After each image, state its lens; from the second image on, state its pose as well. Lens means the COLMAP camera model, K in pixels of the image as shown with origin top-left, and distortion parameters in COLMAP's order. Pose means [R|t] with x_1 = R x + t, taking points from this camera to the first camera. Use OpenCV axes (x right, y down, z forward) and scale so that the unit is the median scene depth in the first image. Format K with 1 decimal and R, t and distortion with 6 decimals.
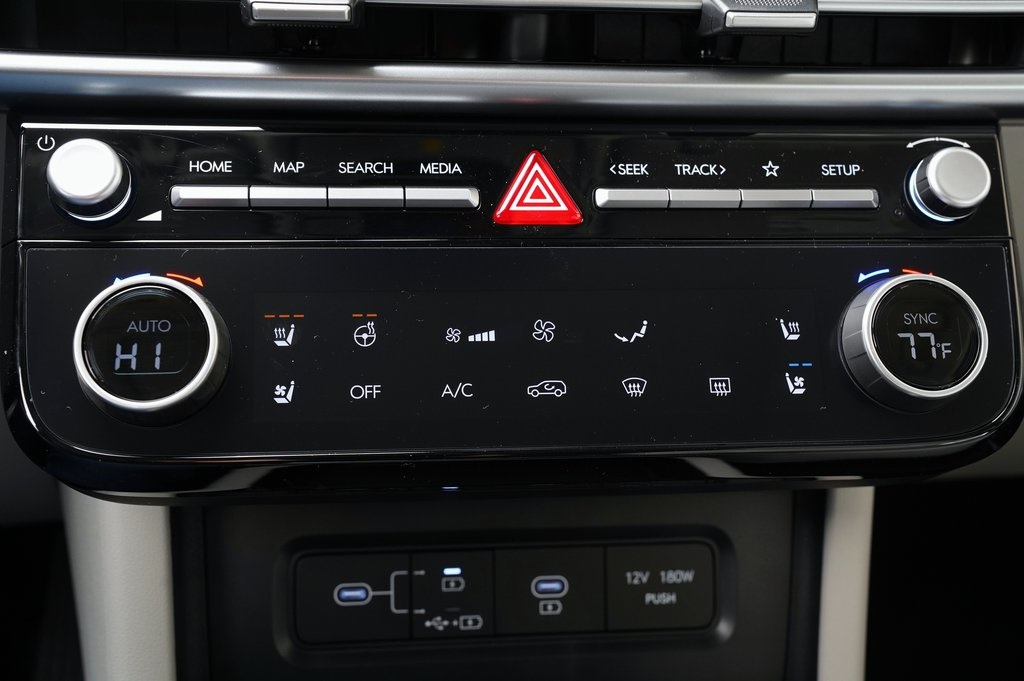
lens RADIAL K [[1216.5, 0, 510.6], [0, 1216.5, 329.6], [0, 0, 1]] dist [0.047928, 0.000000]
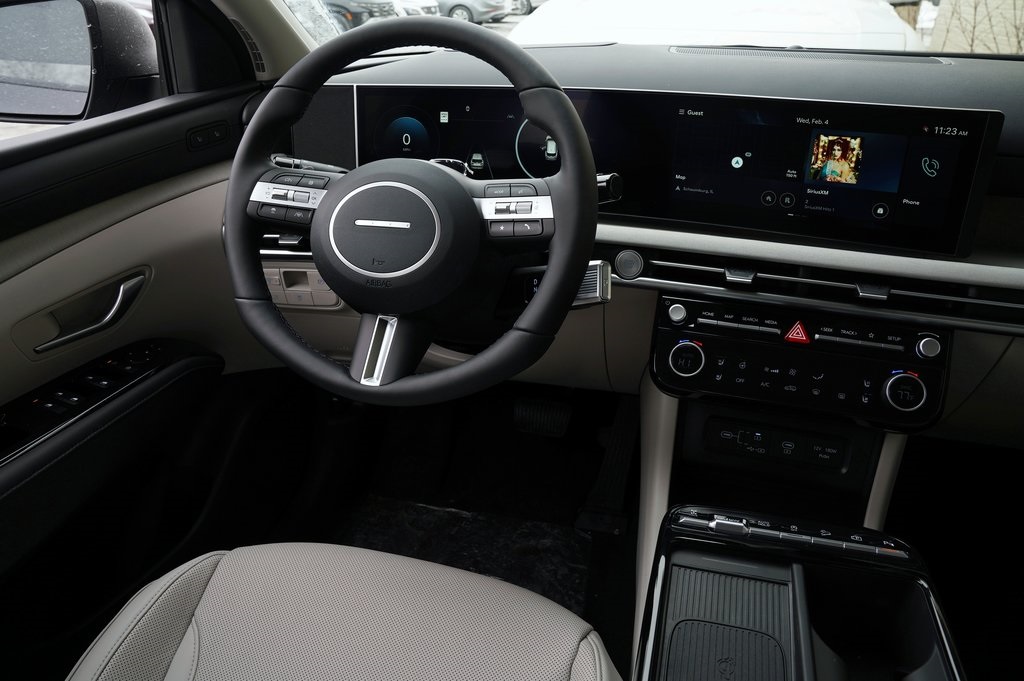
lens RADIAL K [[701.6, 0, 509.5], [0, 701.6, 340.0], [0, 0, 1]] dist [-0.130373, 0.080166]
pose [[0.891255, 0.158565, -0.424878, 0.128924], [-0.129245, 0.986840, 0.097175, -0.180791], [0.434695, -0.031695, 0.900020, -1.181467]]
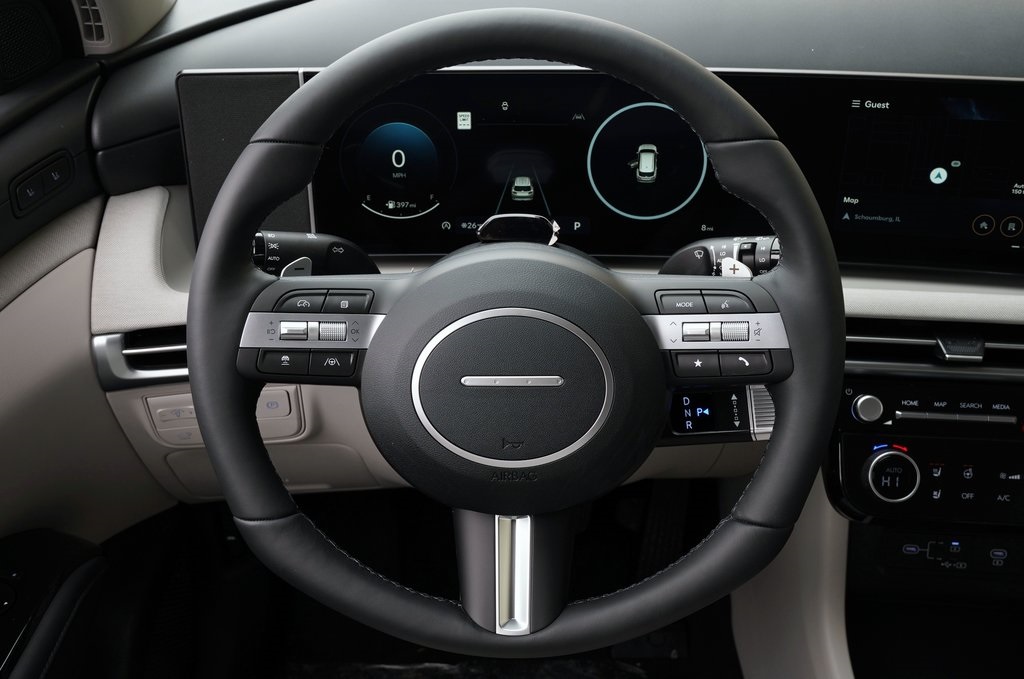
lens RADIAL K [[1039.4, 0, 516.4], [0, 1039.4, 356.8], [0, 0, 1]] dist [-0.022934, 0.000000]
pose [[0.977932, 0.074108, -0.195339, -0.631339], [-0.040691, 0.984632, 0.169838, -0.560677], [0.204923, -0.158141, 0.965918, -1.254548]]
